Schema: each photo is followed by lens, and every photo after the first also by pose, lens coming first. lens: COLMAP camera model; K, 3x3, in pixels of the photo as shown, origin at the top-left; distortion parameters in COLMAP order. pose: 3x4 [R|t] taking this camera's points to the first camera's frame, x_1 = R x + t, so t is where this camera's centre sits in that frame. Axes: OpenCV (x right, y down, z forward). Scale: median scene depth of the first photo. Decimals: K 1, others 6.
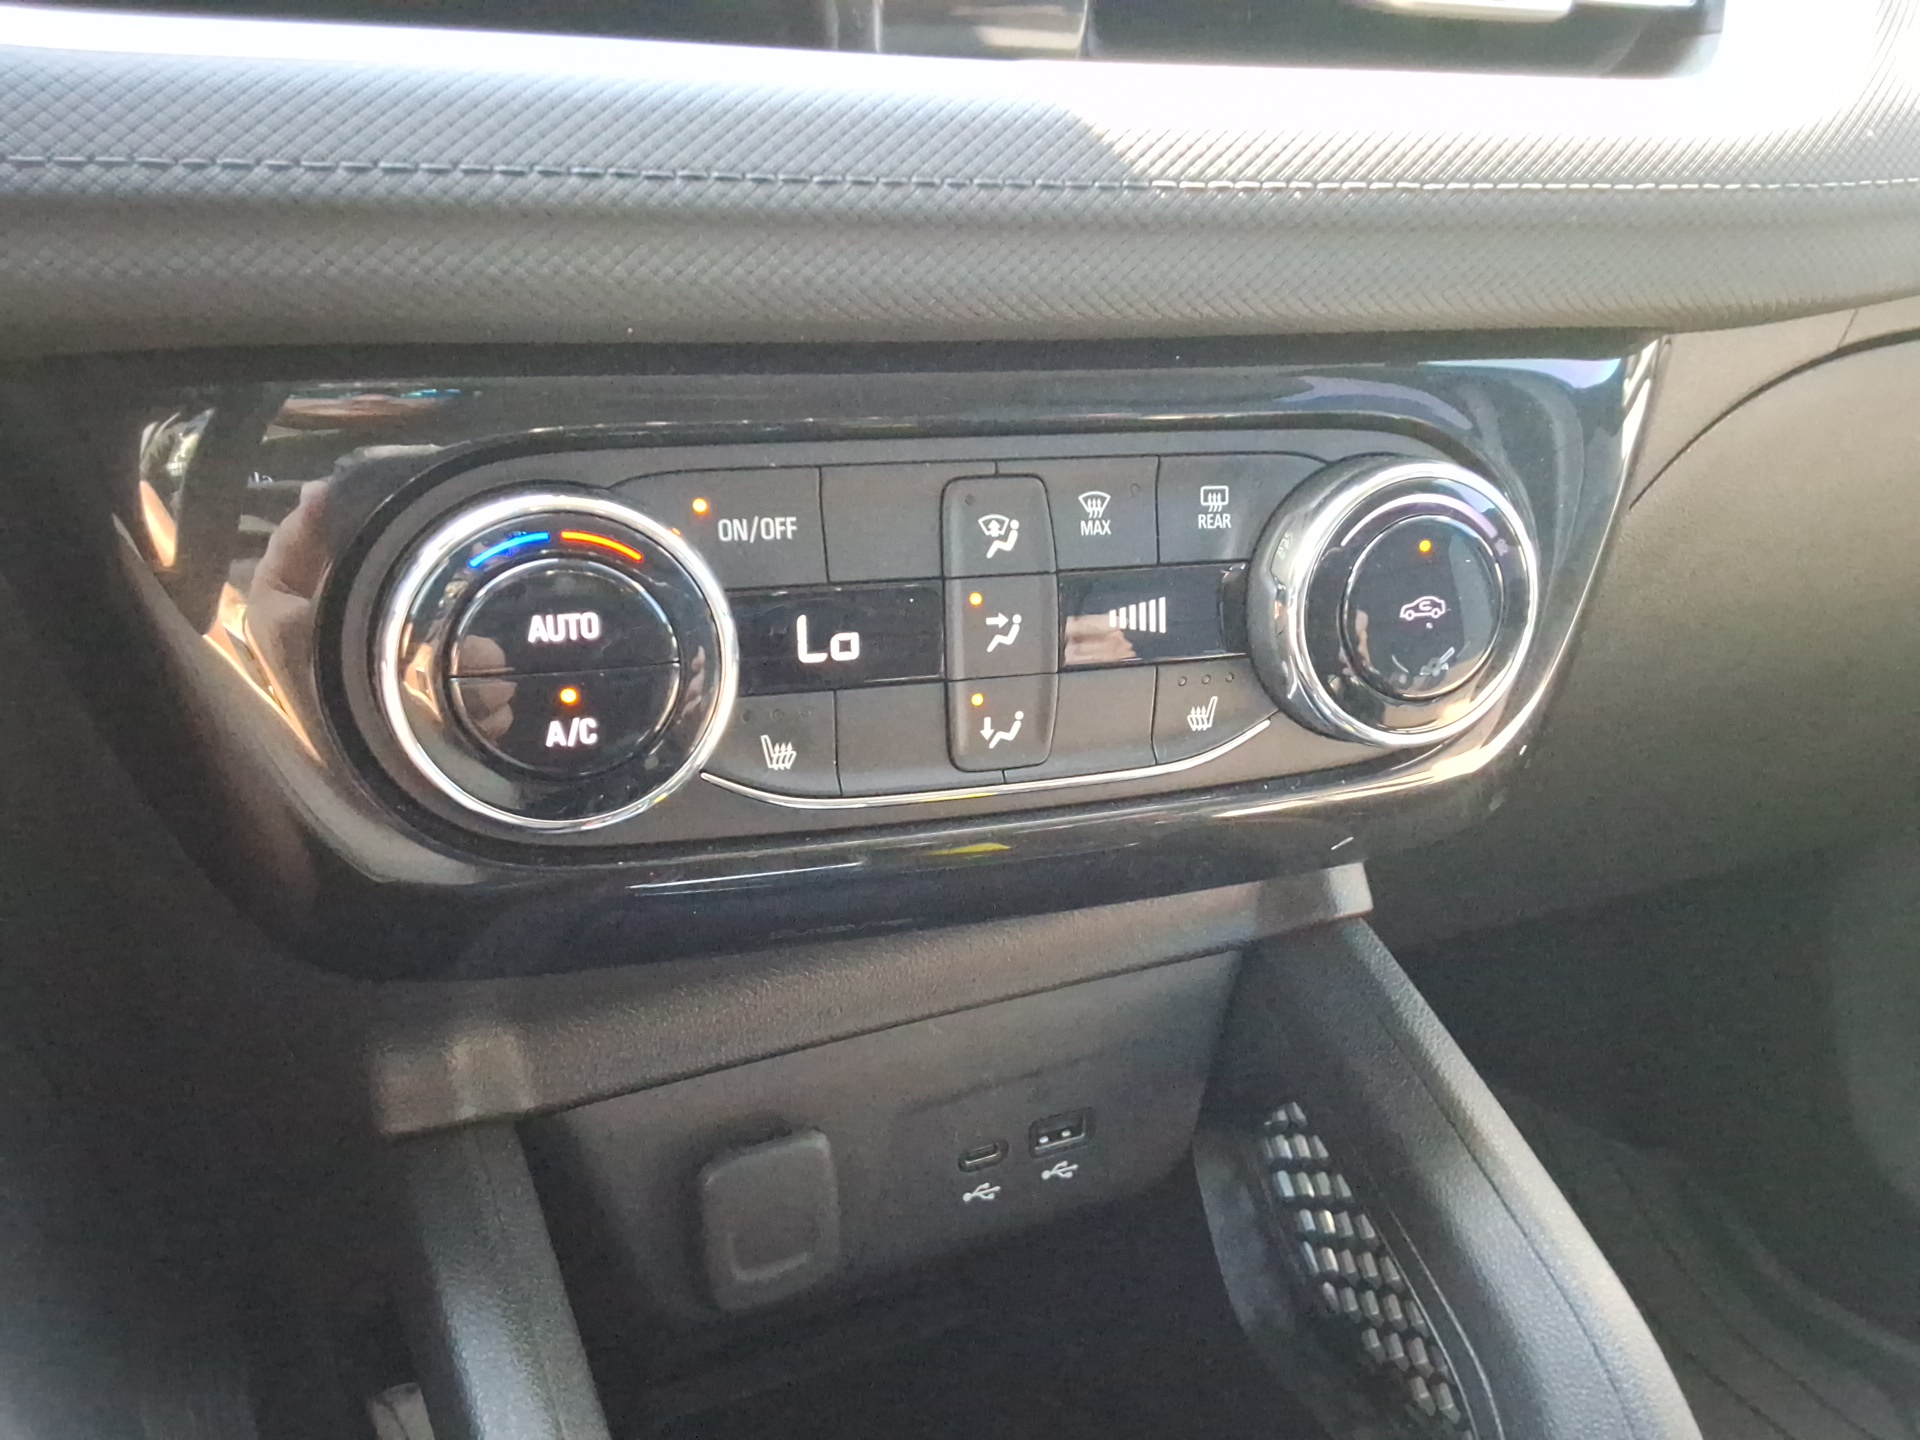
lens RADIAL K [[1556.6, 0, 973.4], [0, 1556.6, 698.3], [0, 0, 1]] dist [0.138855, -0.243953]
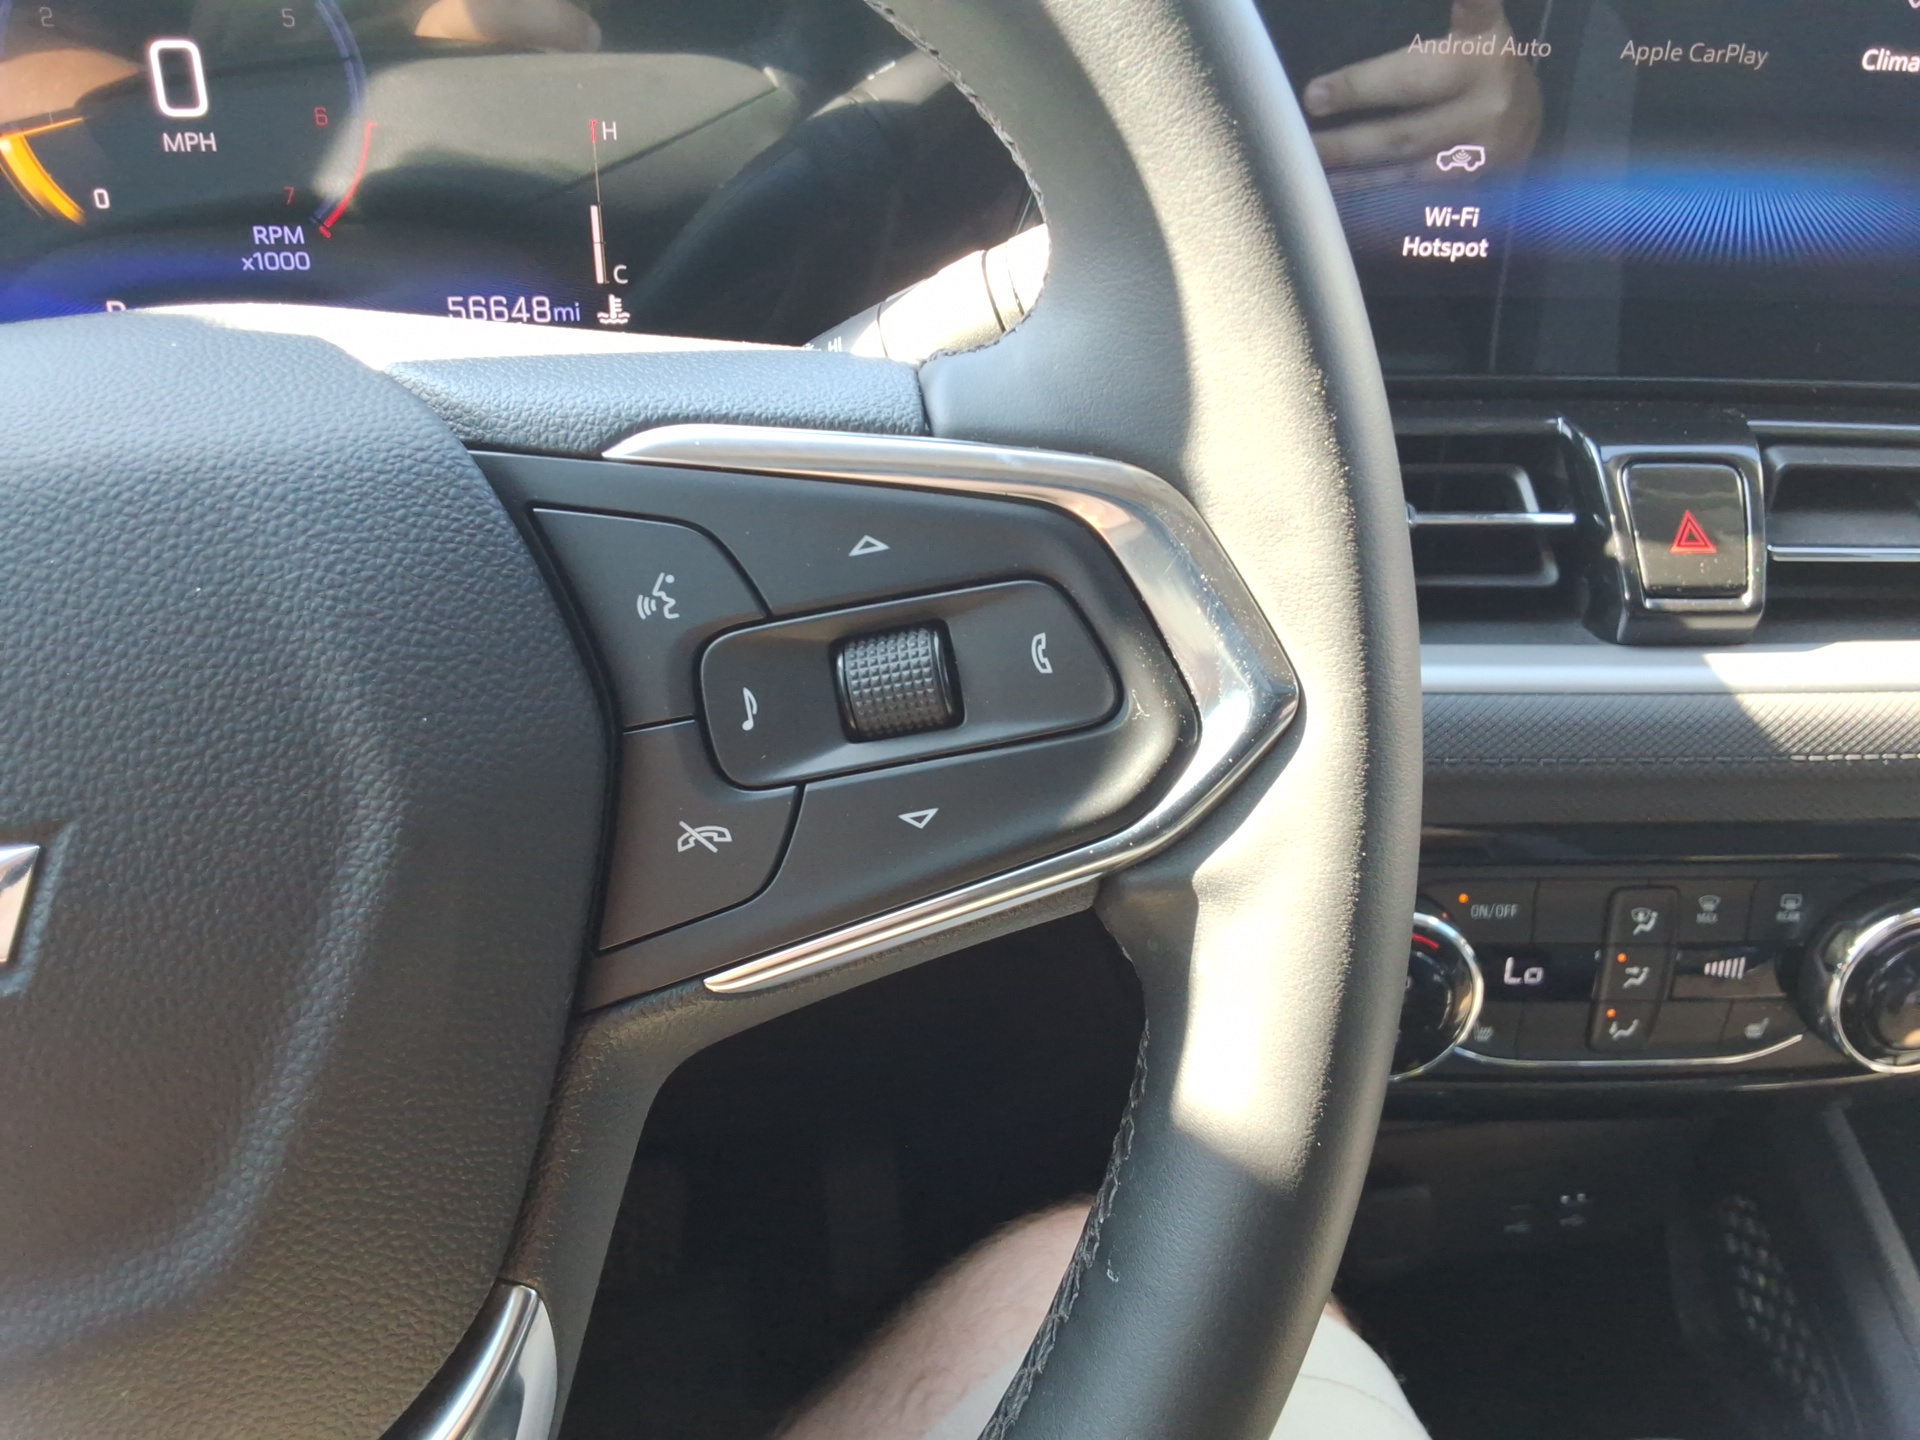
lens RADIAL K [[1556.6, 0, 973.4], [0, 1556.6, 698.3], [0, 0, 1]] dist [0.138855, -0.243953]
pose [[0.964856, 0.129815, -0.228477, -0.237741], [-0.093385, 0.982091, 0.163633, -0.414117], [0.245627, -0.136545, 0.959699, -0.543545]]
